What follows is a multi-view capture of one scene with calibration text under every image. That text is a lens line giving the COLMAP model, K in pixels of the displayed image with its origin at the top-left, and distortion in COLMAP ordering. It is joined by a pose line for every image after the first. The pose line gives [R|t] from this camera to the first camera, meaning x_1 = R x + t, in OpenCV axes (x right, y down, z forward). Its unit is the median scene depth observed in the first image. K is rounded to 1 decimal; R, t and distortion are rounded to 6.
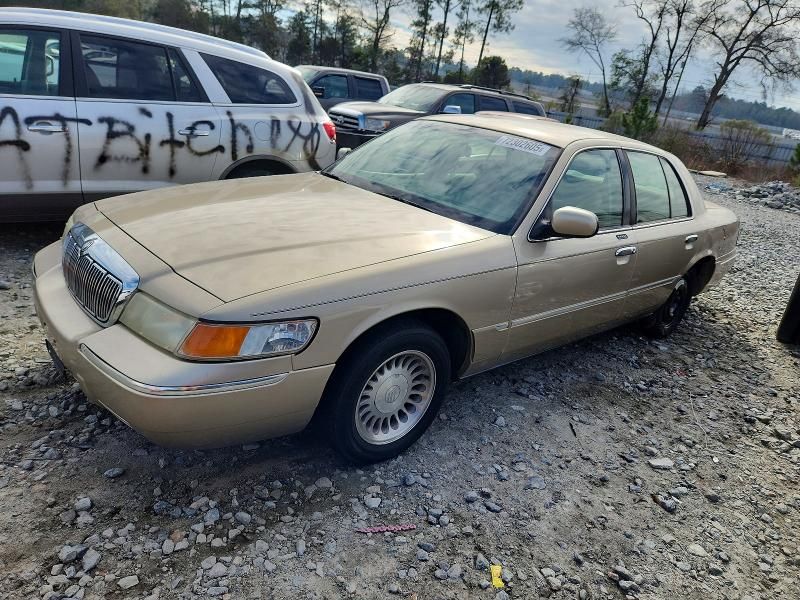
lens RADIAL K [[671.6, 0, 400.0], [0, 671.6, 300.0], [0, 0, 1]] dist [0.008218, 0.002790]
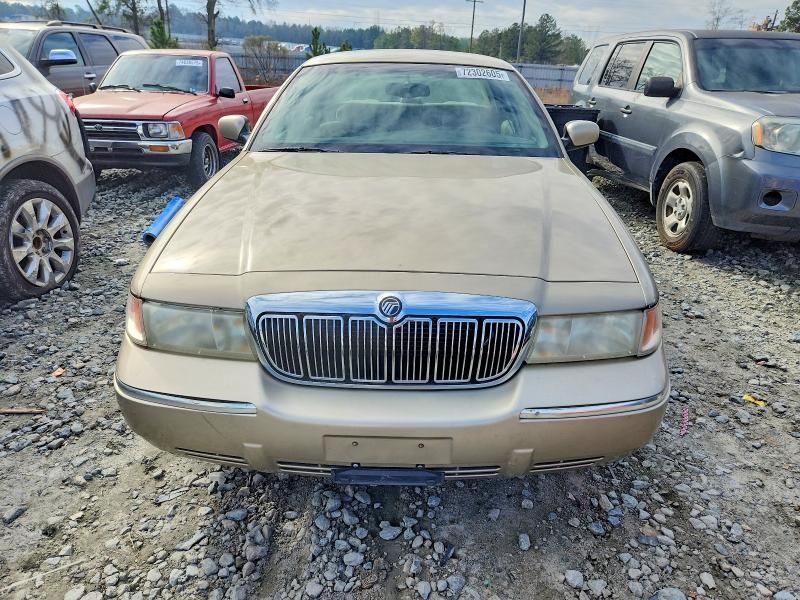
lens RADIAL K [[671.6, 0, 400.0], [0, 671.6, 300.0], [0, 0, 1]] dist [0.008218, 0.002790]
pose [[0.591650, -0.377474, 0.712365, -0.607743], [0.295365, 0.923667, 0.244126, -0.160410], [-0.750140, 0.065971, 0.657980, 0.342618]]
